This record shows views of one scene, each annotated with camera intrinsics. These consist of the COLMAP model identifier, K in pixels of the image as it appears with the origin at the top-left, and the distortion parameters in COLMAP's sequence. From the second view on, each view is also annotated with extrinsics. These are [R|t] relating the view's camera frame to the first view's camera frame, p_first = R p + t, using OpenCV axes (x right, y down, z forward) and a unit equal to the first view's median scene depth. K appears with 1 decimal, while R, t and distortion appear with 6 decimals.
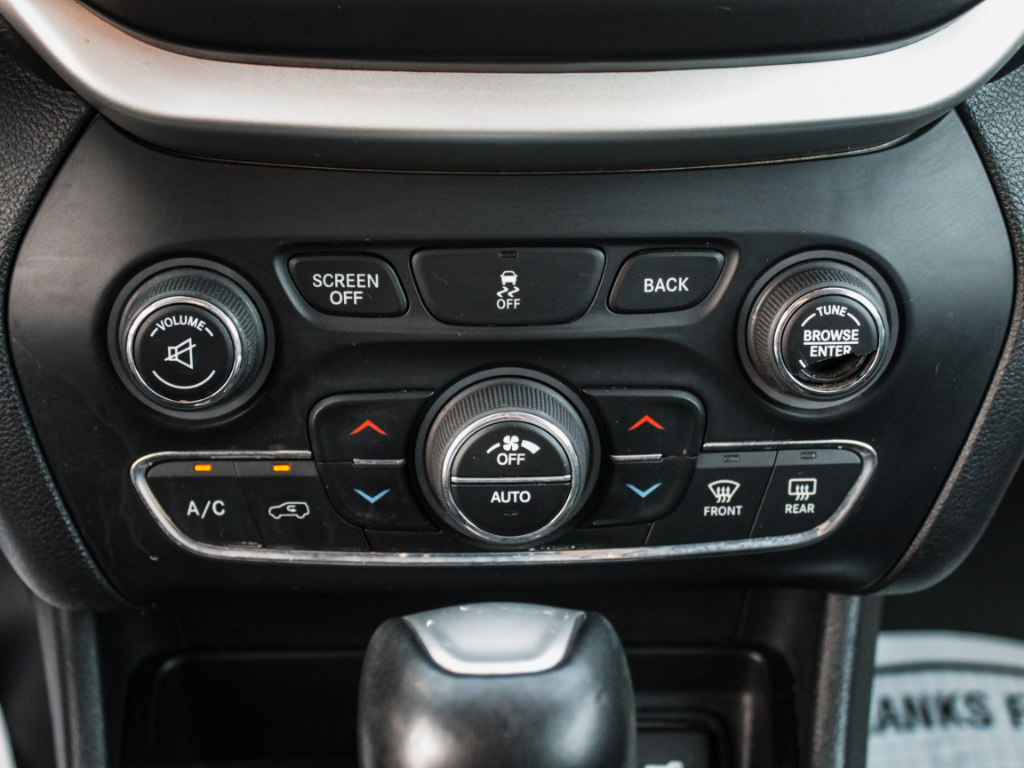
lens RADIAL K [[1480.9, 0, 514.2], [0, 1480.9, 379.5], [0, 0, 1]] dist [-0.032010, 0.000000]
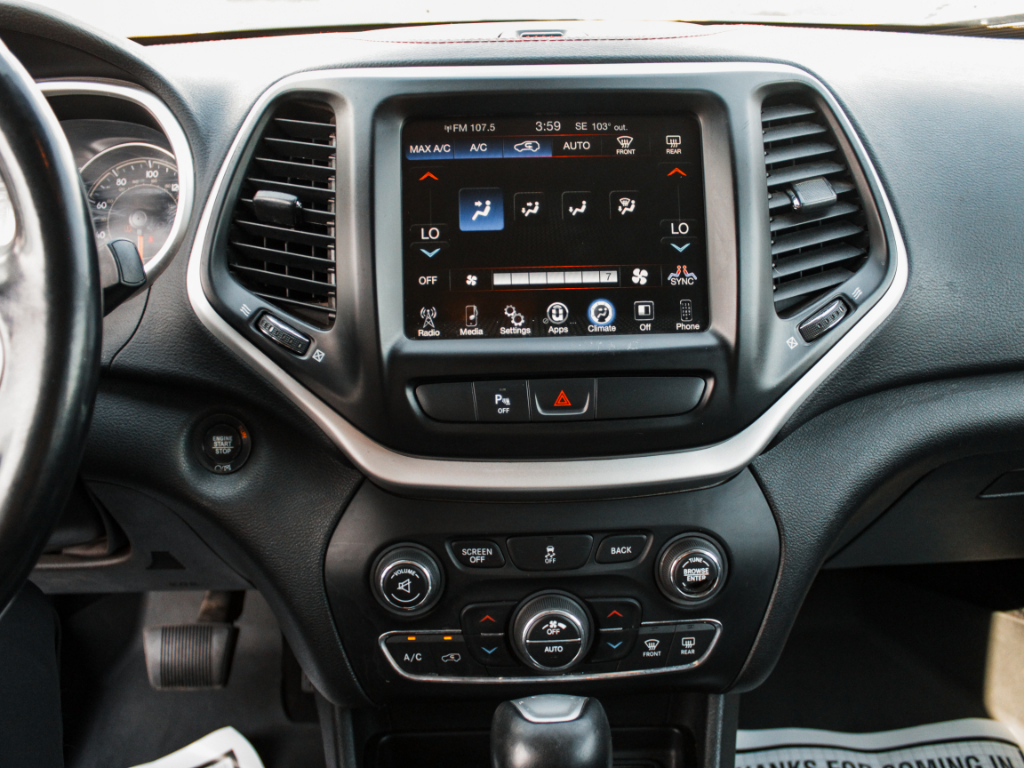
lens RADIAL K [[943.8, 0, 515.3], [0, 943.8, 383.1], [0, 0, 1]] dist [-0.131954, 0.000000]
pose [[0.999394, -0.024945, -0.024285, -0.015296], [0.019177, 0.976644, -0.214005, -0.010469], [0.029056, 0.213410, 0.976531, -0.426596]]
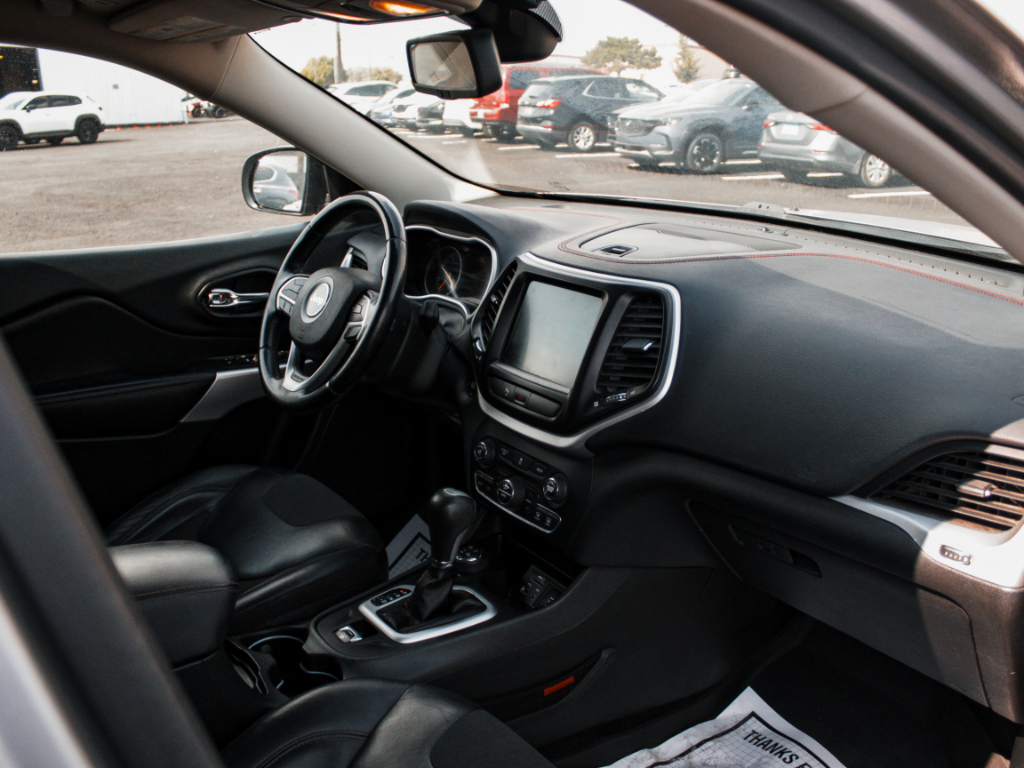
lens RADIAL K [[943.8, 0, 512.0], [0, 943.8, 381.2], [0, 0, 1]] dist [-0.131954, 0.000000]
pose [[0.540764, 0.228579, -0.809522, 2.667003], [-0.450565, 0.891382, -0.049286, -0.135100], [0.710328, 0.391394, 0.585017, -1.145049]]
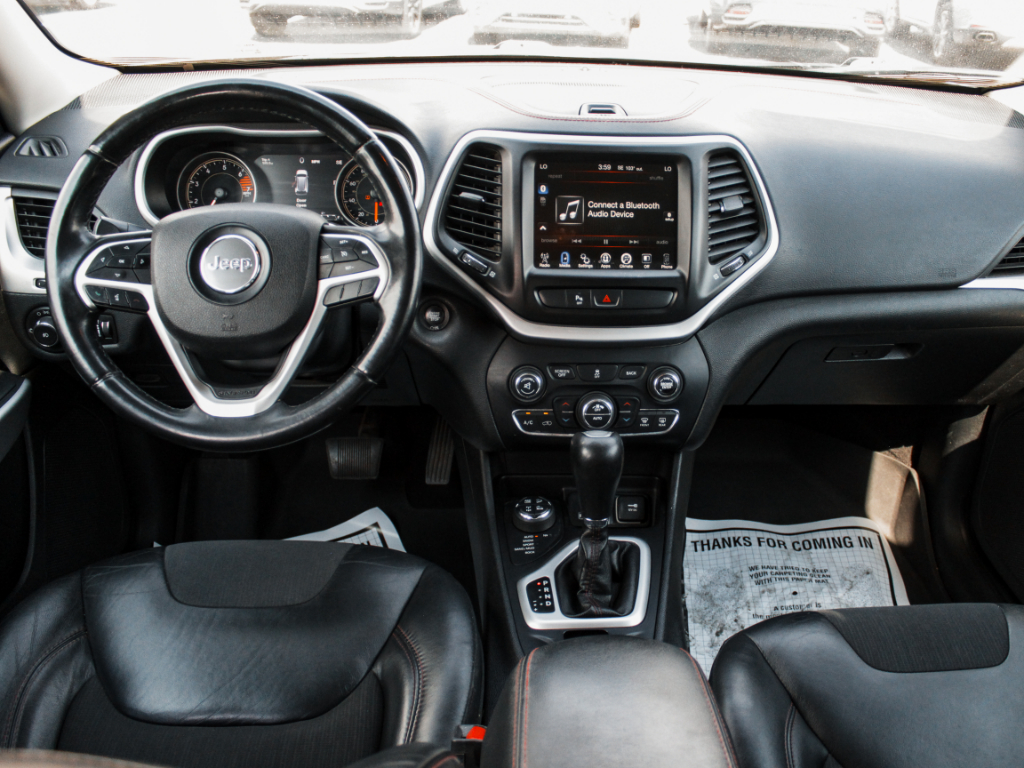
lens RADIAL K [[943.8, 0, 562.0], [0, 943.8, 368.0], [0, 0, 1]] dist [-0.131954, 0.000000]
pose [[0.999927, 0.010920, 0.005202, -0.126880], [-0.010130, 0.991034, -0.133222, 0.310295], [-0.006611, 0.133160, 0.991073, -1.889335]]
